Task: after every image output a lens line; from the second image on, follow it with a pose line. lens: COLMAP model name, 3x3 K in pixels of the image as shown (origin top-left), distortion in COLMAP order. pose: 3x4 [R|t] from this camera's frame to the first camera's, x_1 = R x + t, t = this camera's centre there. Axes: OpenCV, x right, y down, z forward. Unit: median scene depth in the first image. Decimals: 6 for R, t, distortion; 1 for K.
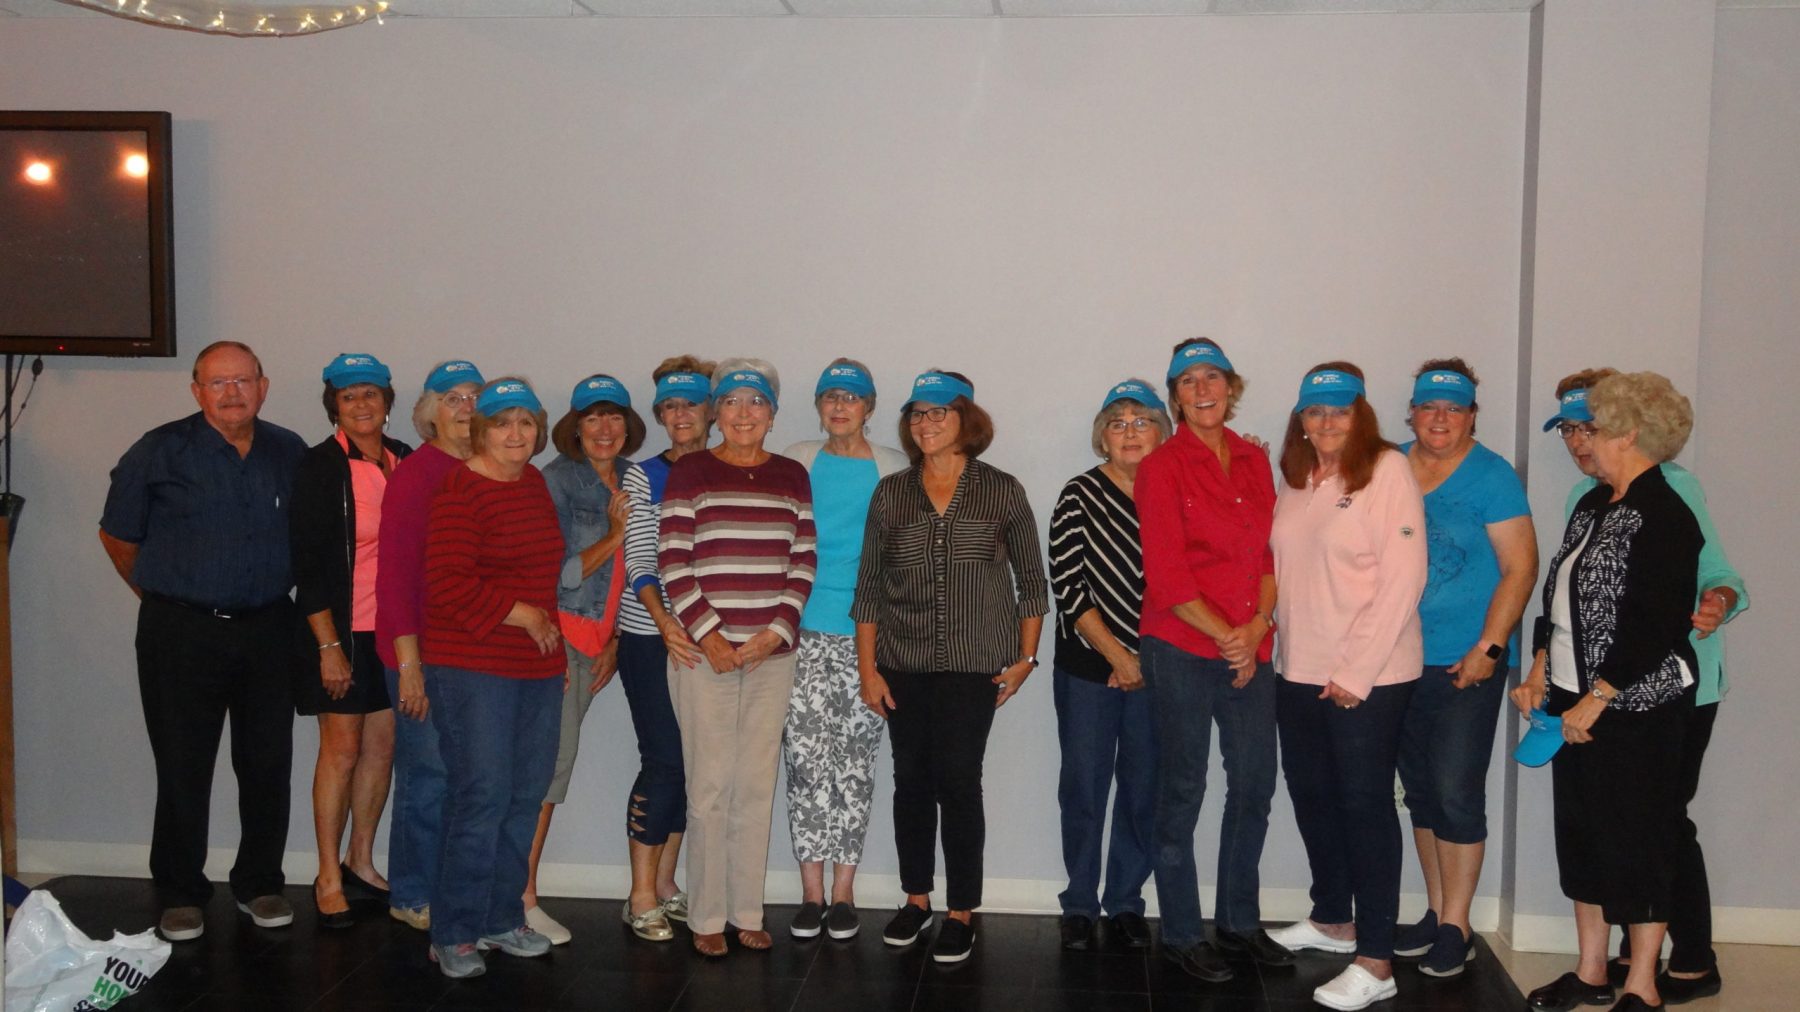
lens RADIAL K [[2053.3, 0, 900.0], [0, 2053.3, 506.0], [0, 0, 1]] dist [-0.001072, -0.018375]
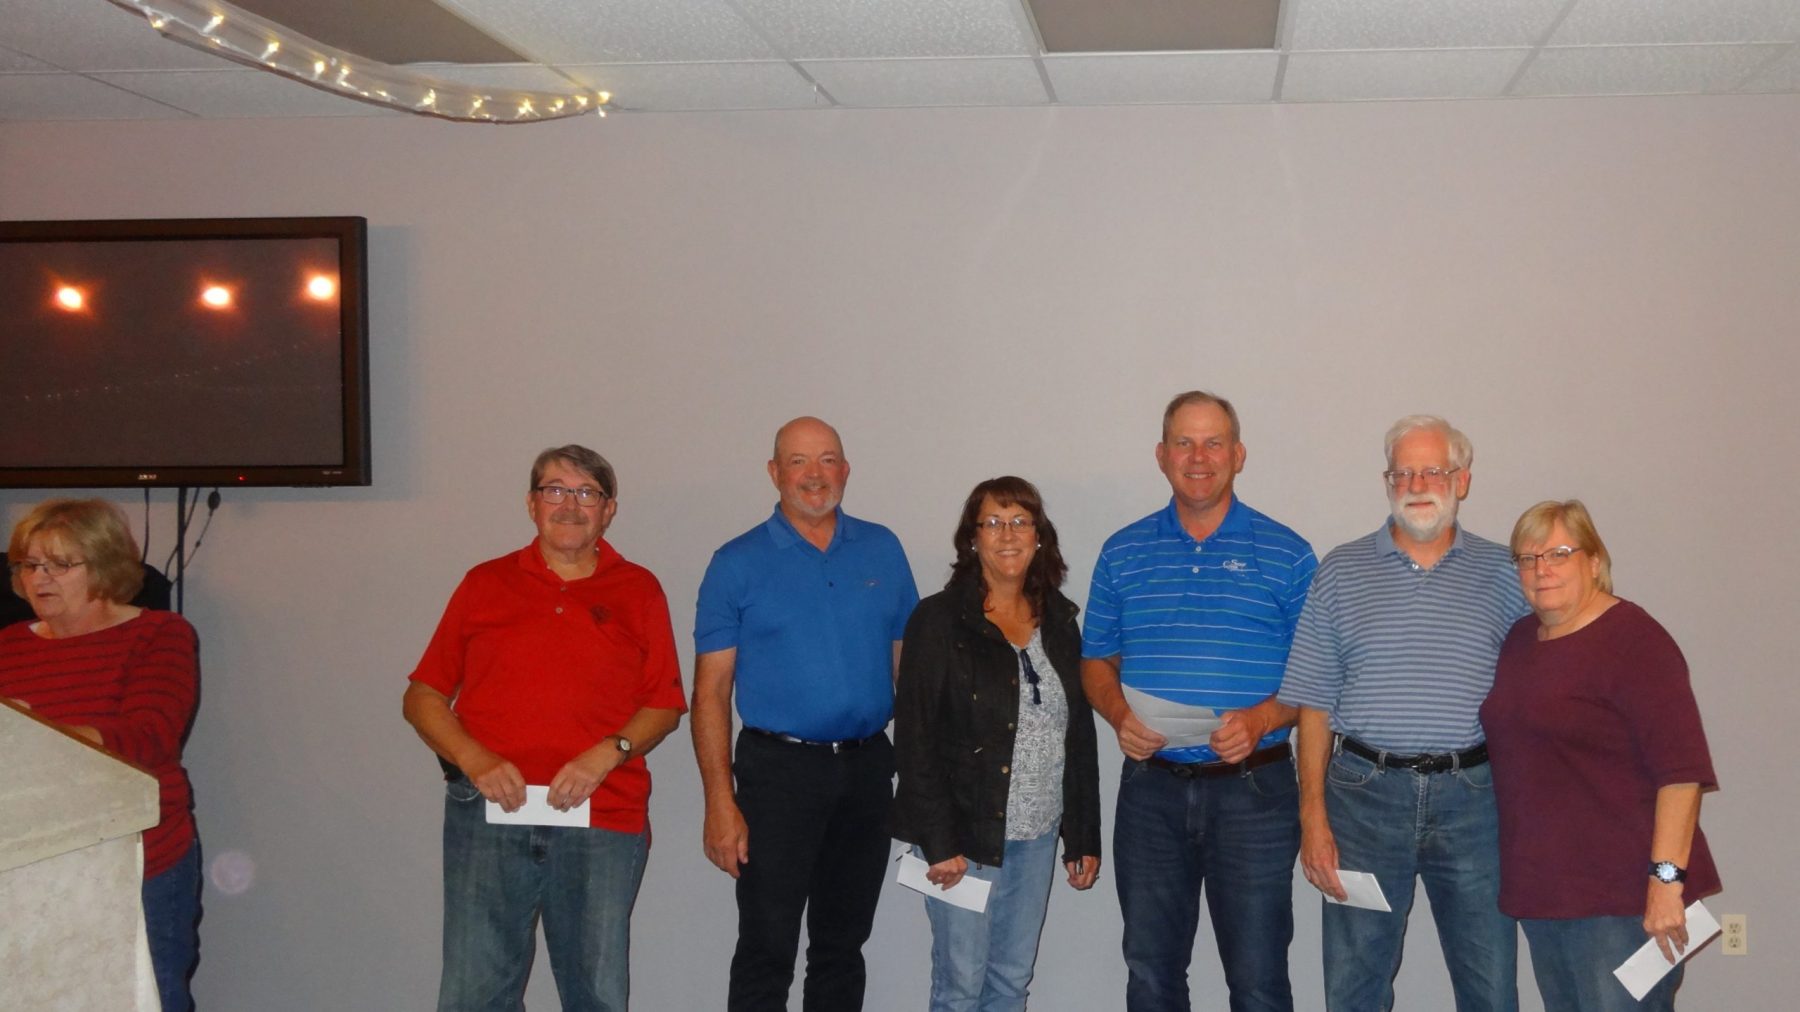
lens RADIAL K [[1473.5, 0, 900.0], [0, 1473.5, 506.0], [0, 0, 1]] dist [-0.006632, -0.012205]
pose [[0.998957, -0.018794, 0.041613, -0.151119], [0.021614, 0.997425, -0.068390, -0.015196], [-0.040221, 0.069218, 0.996790, 0.355378]]
